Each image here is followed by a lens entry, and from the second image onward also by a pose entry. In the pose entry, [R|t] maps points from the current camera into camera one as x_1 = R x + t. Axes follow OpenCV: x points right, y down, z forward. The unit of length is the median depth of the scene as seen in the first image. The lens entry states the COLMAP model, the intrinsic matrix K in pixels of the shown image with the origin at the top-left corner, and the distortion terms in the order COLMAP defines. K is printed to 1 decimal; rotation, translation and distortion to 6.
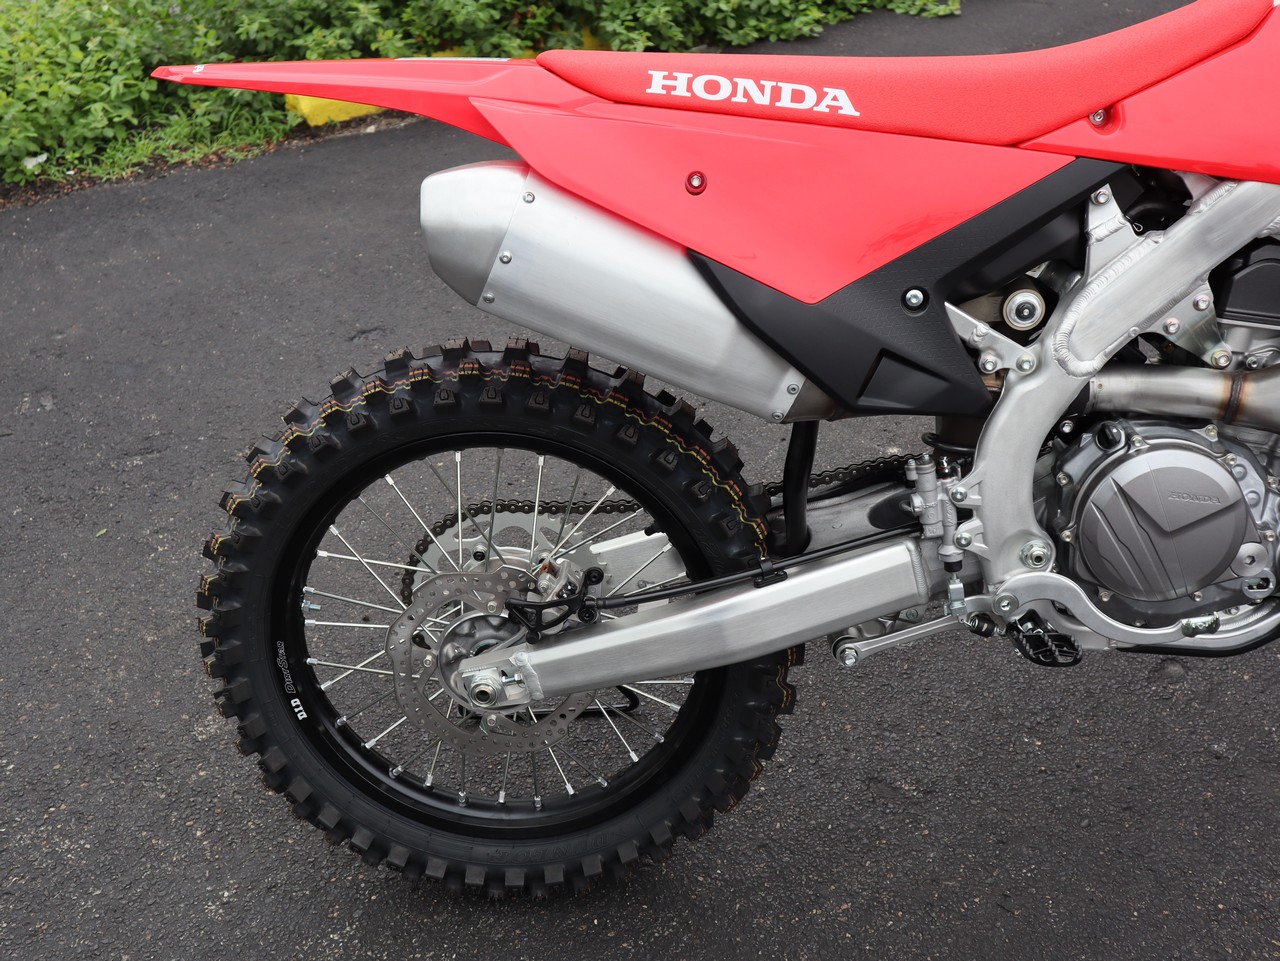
lens RADIAL K [[1410.3, 0, 647.8], [0, 1410.3, 480.3], [0, 0, 1]] dist [-0.046302, 0.126134]
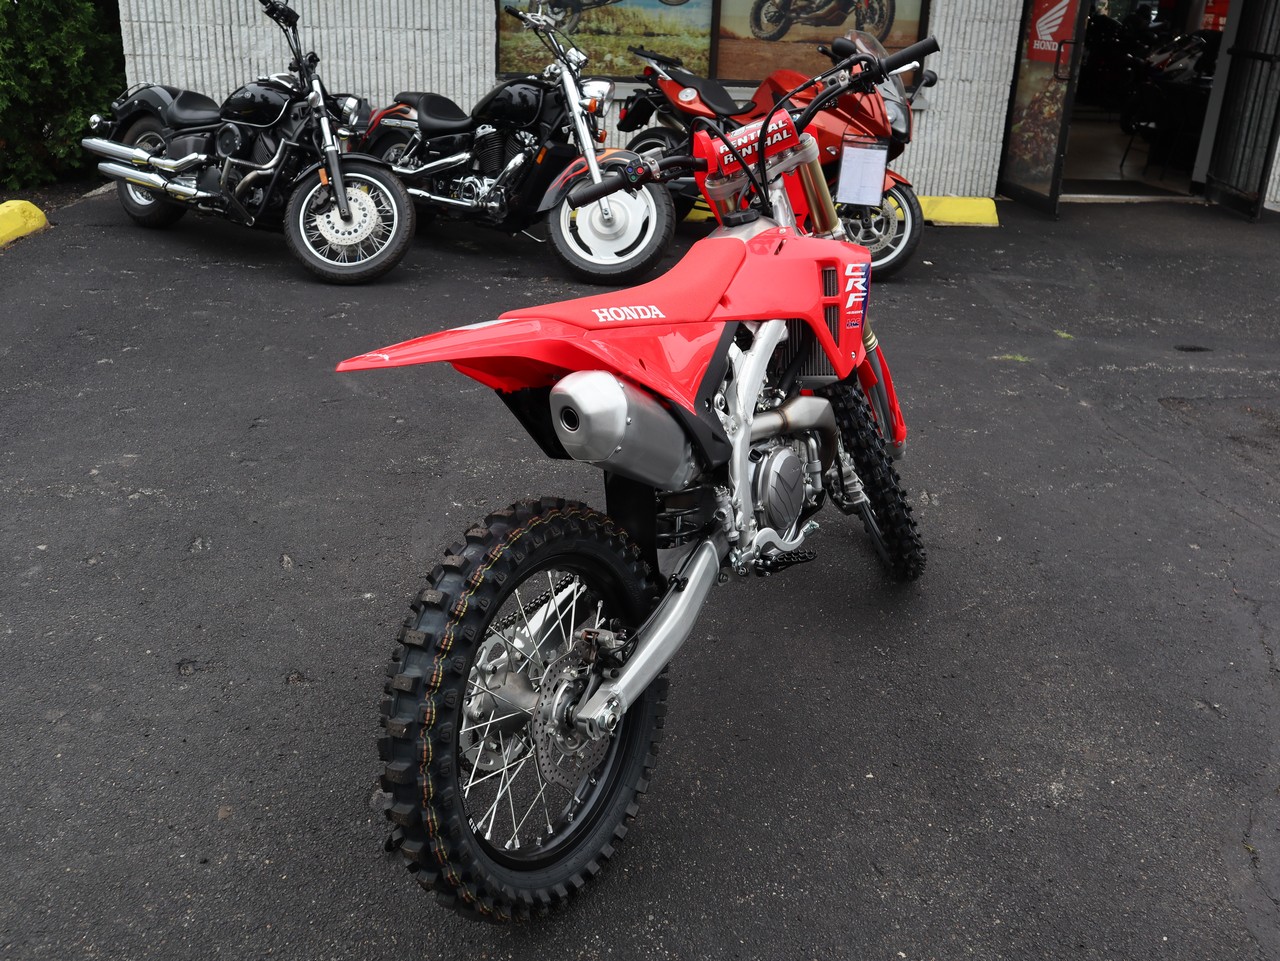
lens RADIAL K [[1193.2, 0, 640.0], [0, 1193.2, 480.5], [0, 0, 1]] dist [-0.082854, 0.104617]
pose [[0.494613, -0.249730, 0.832462, -1.114751], [0.387611, 0.920680, 0.045893, -0.132919], [-0.777892, 0.299972, 0.552178, 0.202456]]
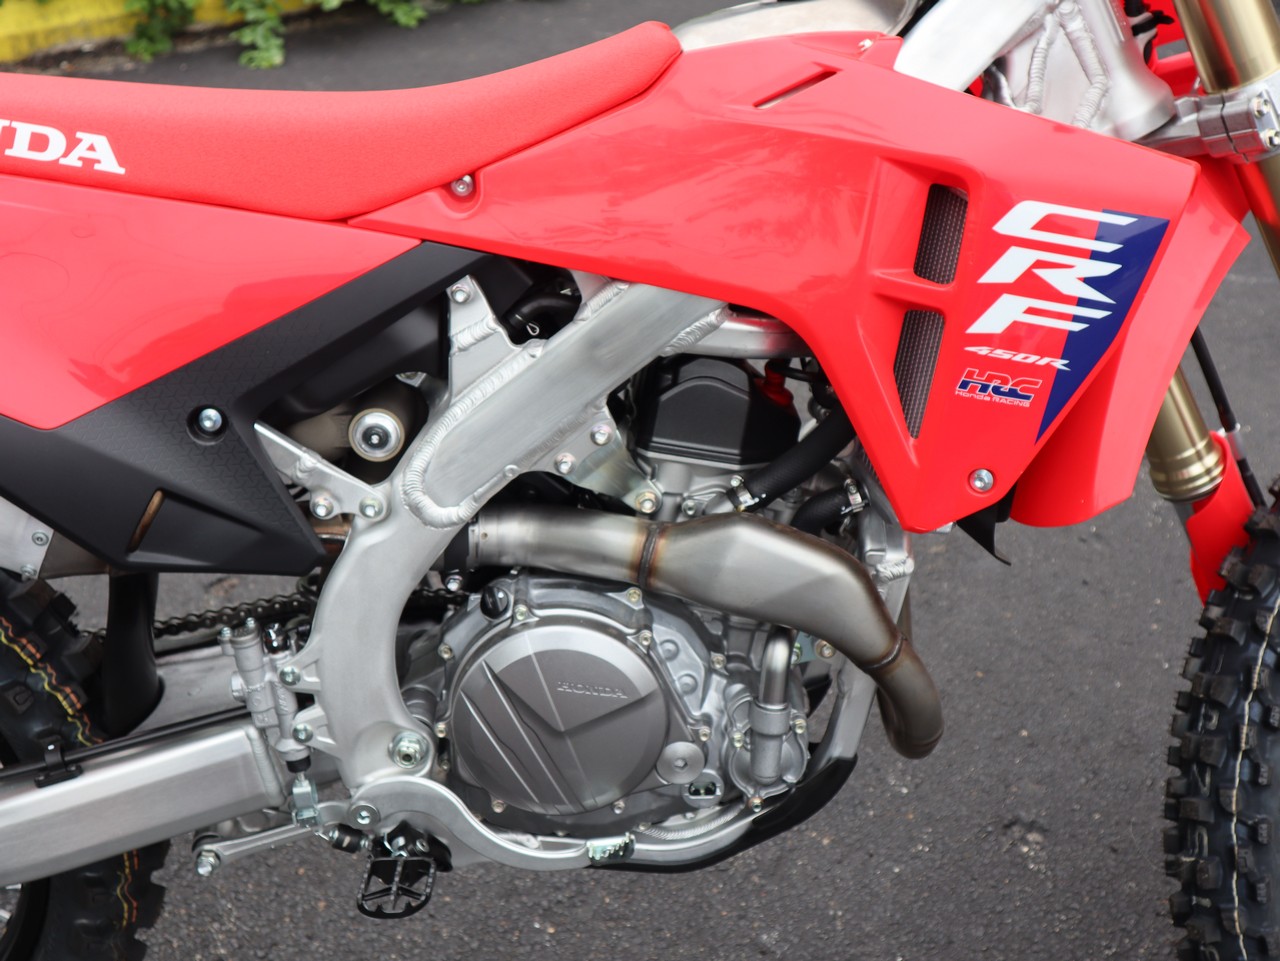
lens RADIAL K [[1564.0, 0, 644.4], [0, 1564.0, 479.9], [0, 0, 1]] dist [-0.034914, 0.204673]
pose [[0.995675, 0.024713, 0.089558, 0.319503], [-0.025641, 0.999629, 0.009219, -0.103164], [-0.089297, -0.011476, 0.995939, 0.145696]]
